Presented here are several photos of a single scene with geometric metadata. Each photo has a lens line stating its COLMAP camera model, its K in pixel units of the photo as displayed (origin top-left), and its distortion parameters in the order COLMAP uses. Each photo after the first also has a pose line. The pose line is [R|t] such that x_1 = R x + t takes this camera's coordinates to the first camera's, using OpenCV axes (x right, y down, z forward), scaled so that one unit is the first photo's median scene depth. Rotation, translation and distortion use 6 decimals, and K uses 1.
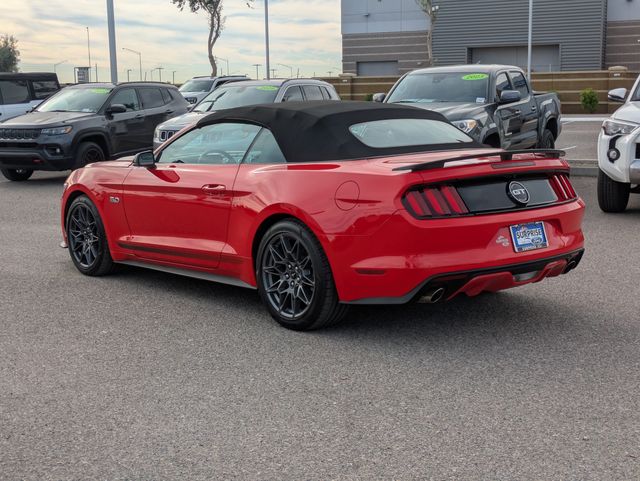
lens RADIAL K [[913.4, 0, 273.6], [0, 913.4, 241.0], [0, 0, 1]] dist [0.084564, -0.096727]
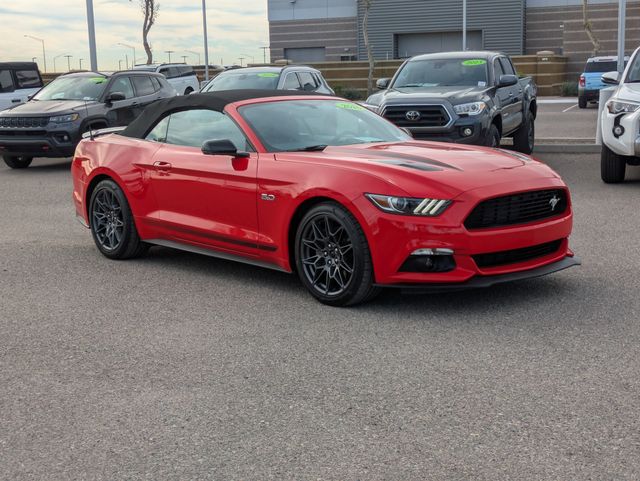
lens RADIAL K [[913.4, 0, 273.6], [0, 913.4, 241.0], [0, 0, 1]] dist [0.084564, -0.096727]
pose [[0.995747, -0.026436, 0.088252, -0.097014], [0.025187, 0.999567, 0.015227, 0.007937], [-0.088616, -0.012939, 0.995982, -0.051754]]
